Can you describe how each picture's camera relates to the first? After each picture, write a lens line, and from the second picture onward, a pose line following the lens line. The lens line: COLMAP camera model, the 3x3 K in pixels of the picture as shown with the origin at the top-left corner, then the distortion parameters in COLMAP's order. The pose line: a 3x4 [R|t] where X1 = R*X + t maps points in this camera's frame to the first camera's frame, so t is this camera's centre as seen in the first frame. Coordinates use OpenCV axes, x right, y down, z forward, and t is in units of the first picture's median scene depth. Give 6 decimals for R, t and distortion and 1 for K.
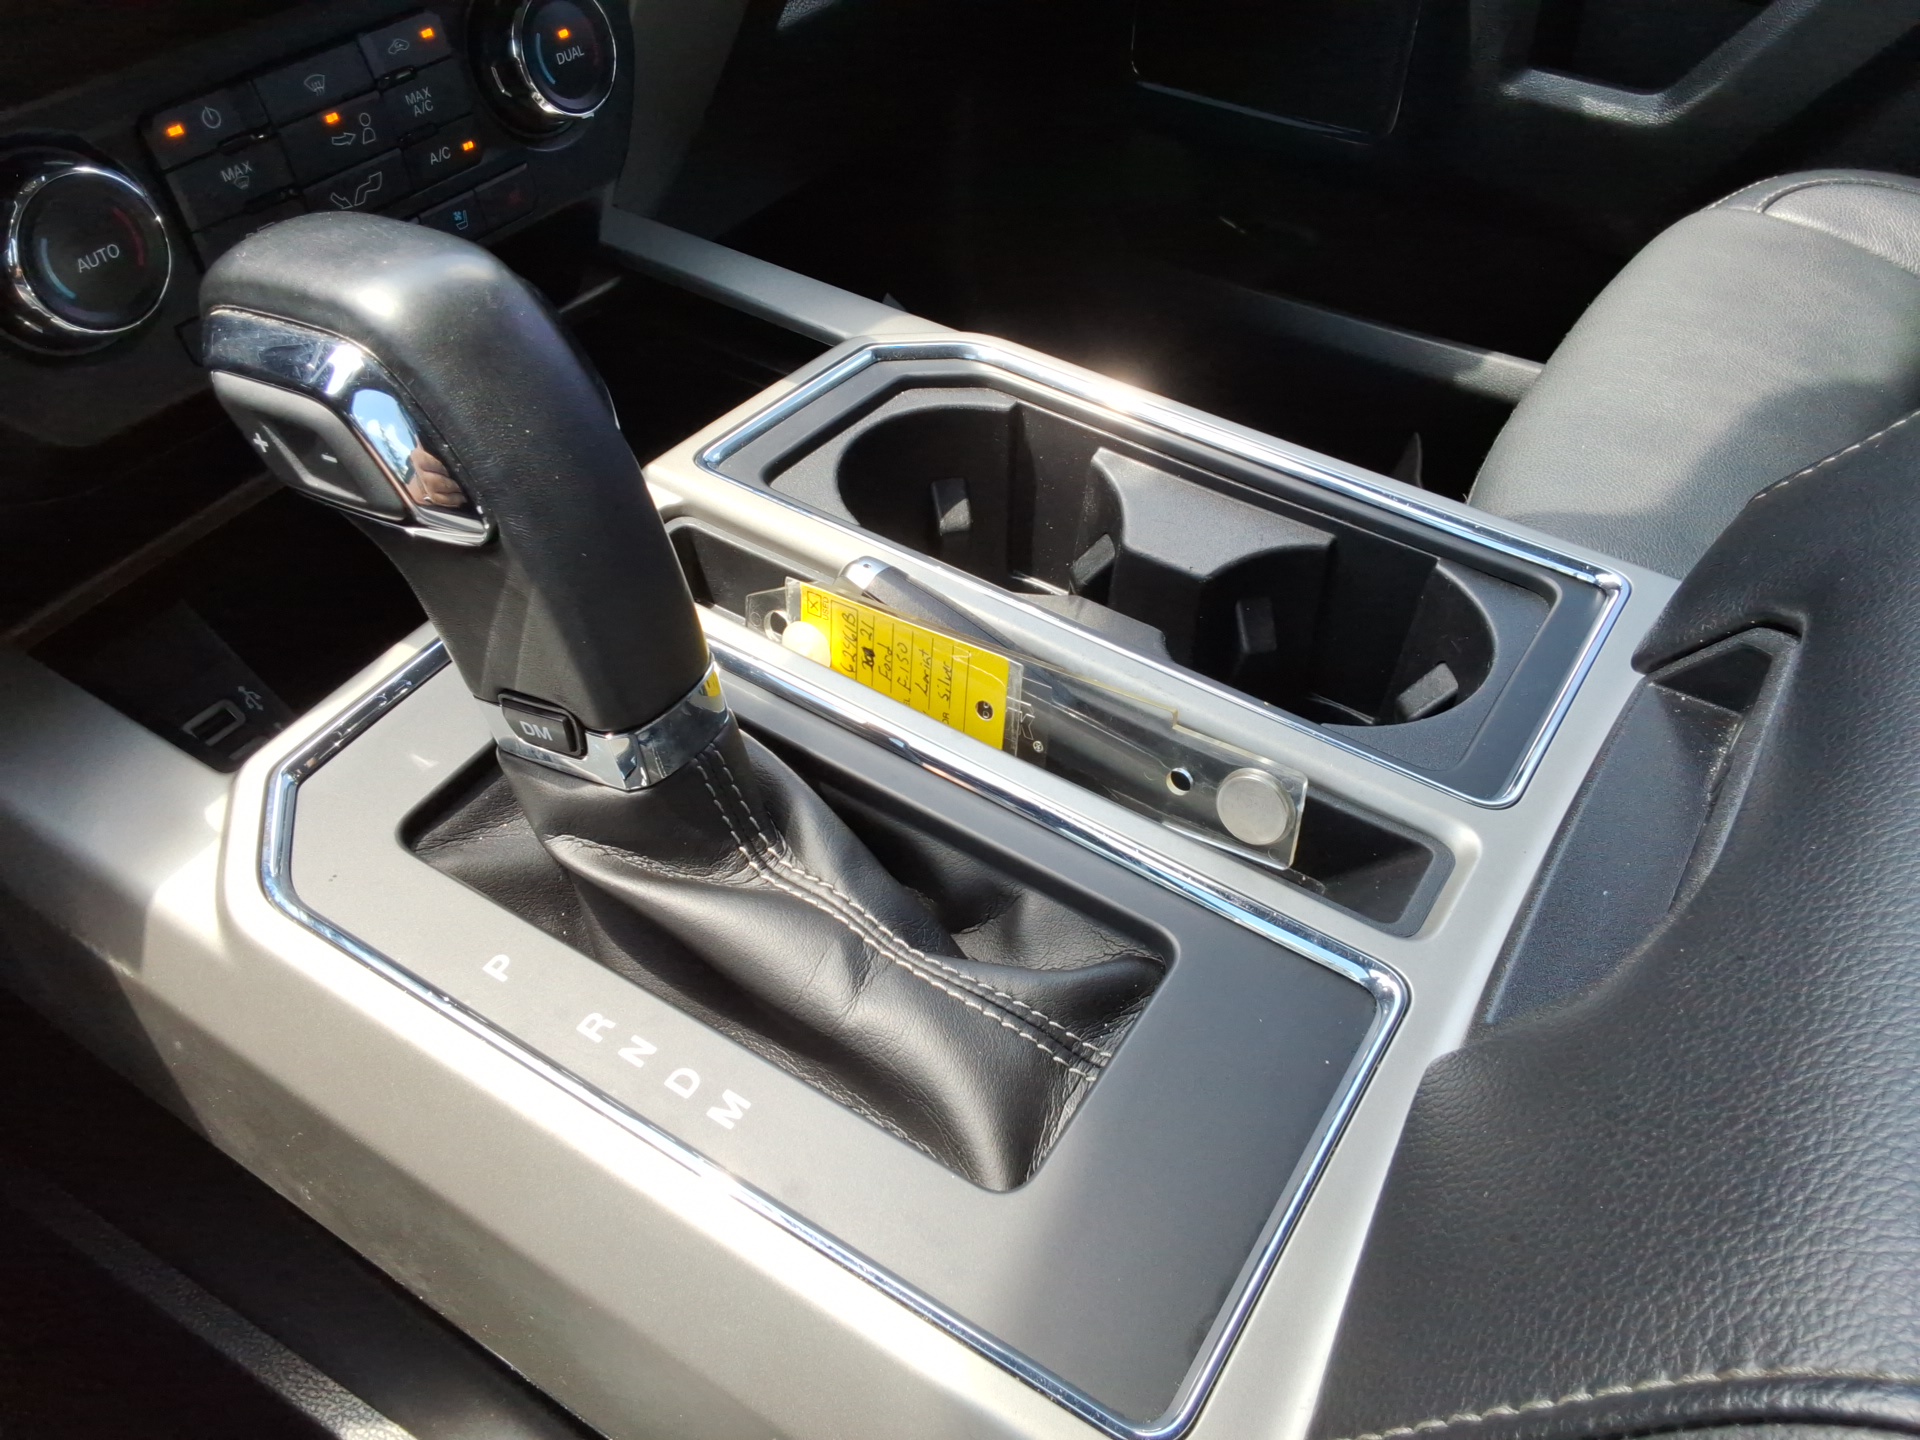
lens RADIAL K [[1553.4, 0, 974.7], [0, 1553.4, 699.4], [0, 0, 1]] dist [0.123318, -0.197209]
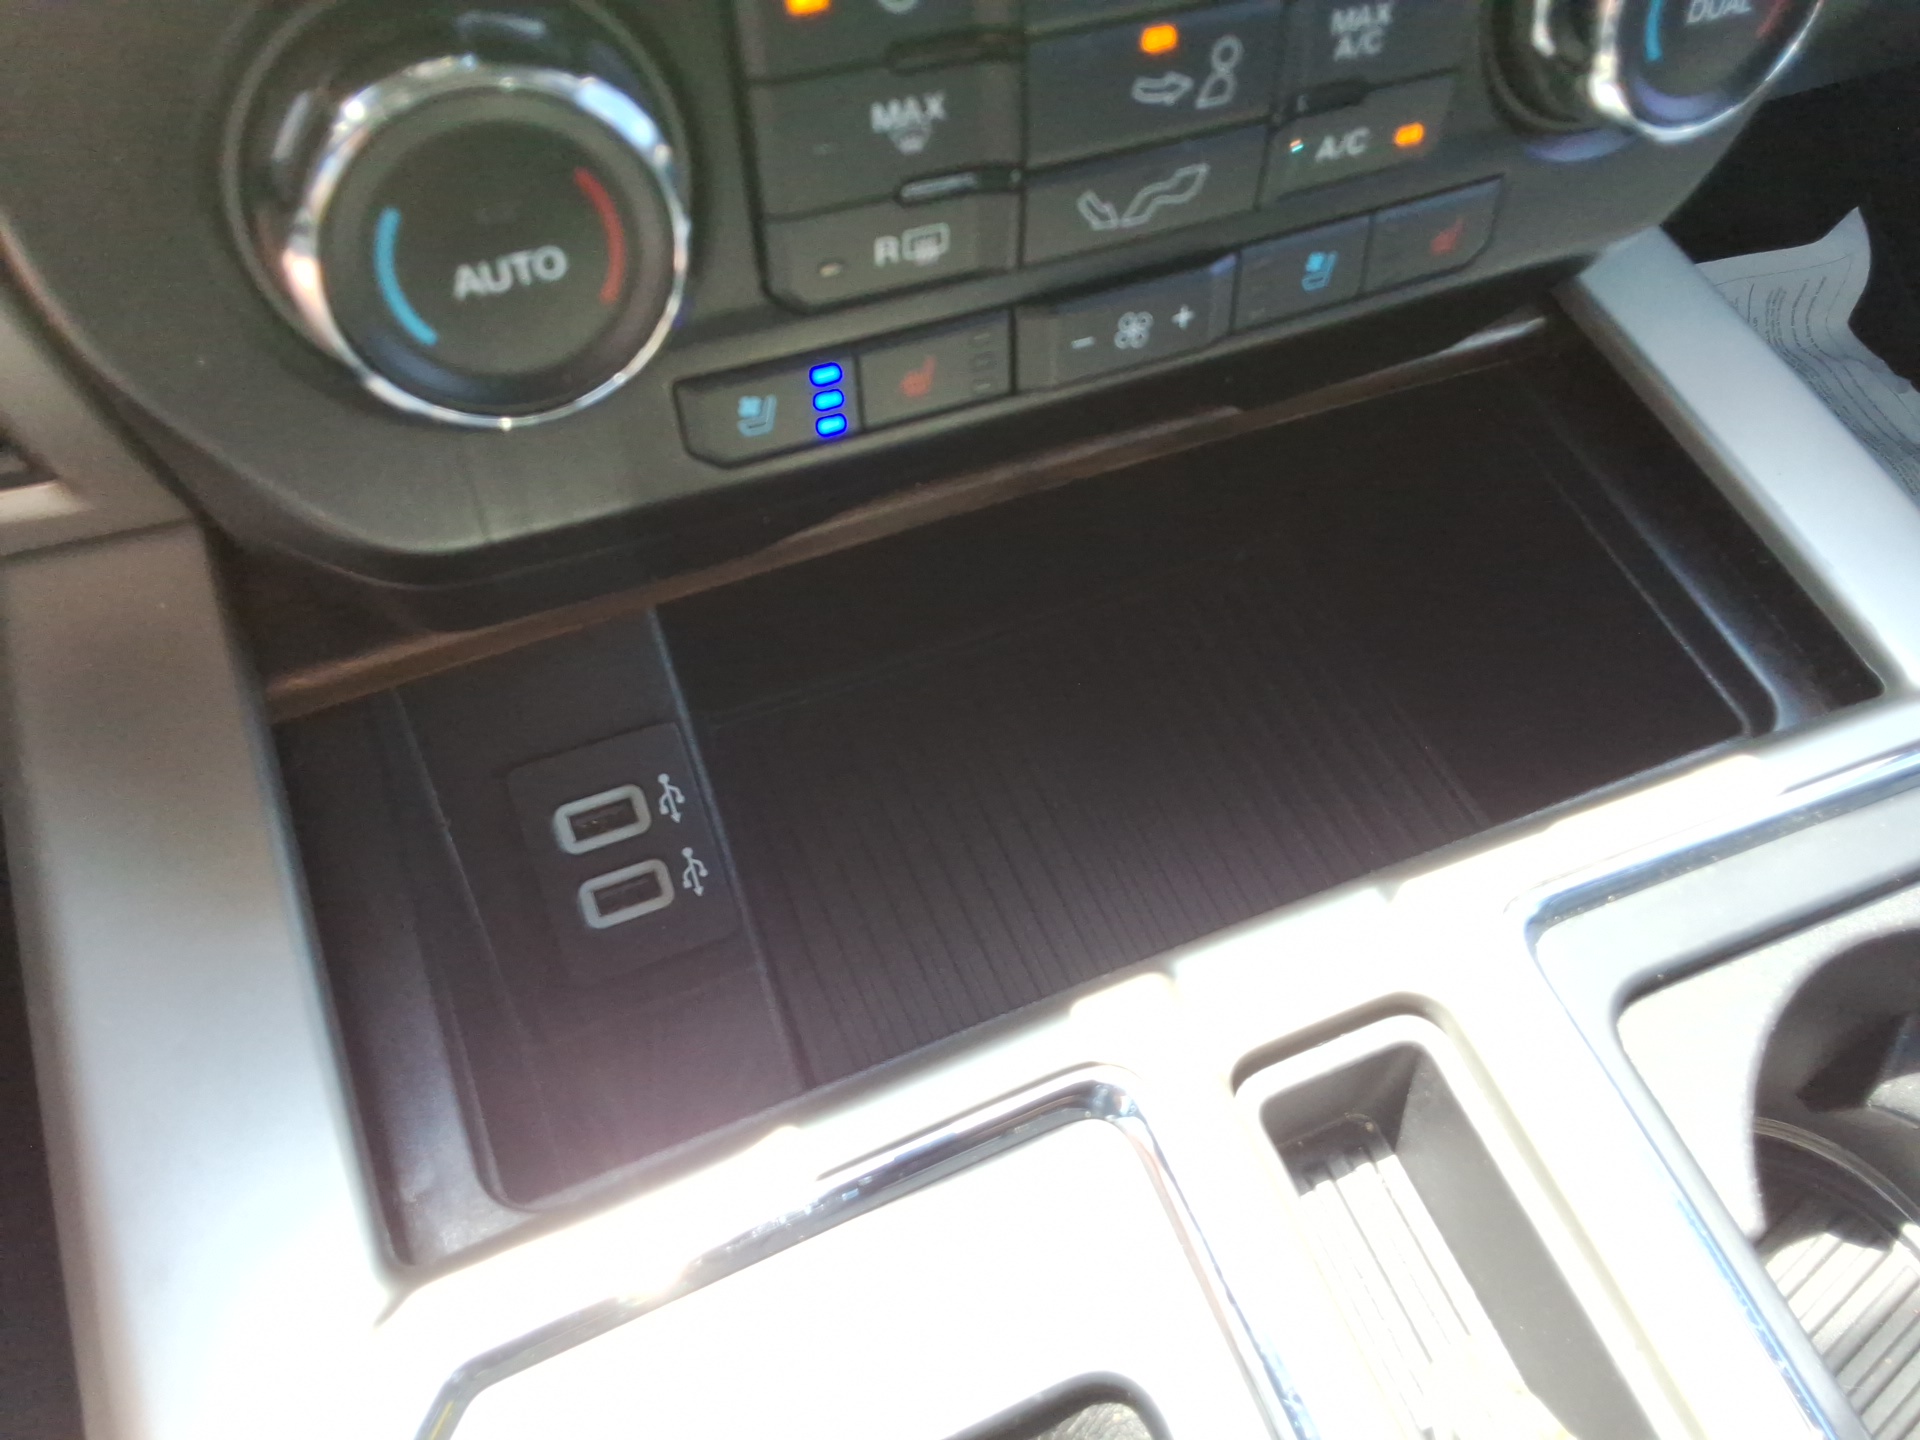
lens RADIAL K [[1553.4, 0, 974.7], [0, 1553.4, 699.4], [0, 0, 1]] dist [0.123318, -0.197209]
pose [[0.827867, 0.486730, -0.278802, -0.232860], [-0.416797, 0.866417, 0.274959, -0.302154], [0.375389, -0.111426, 0.920145, 0.548266]]
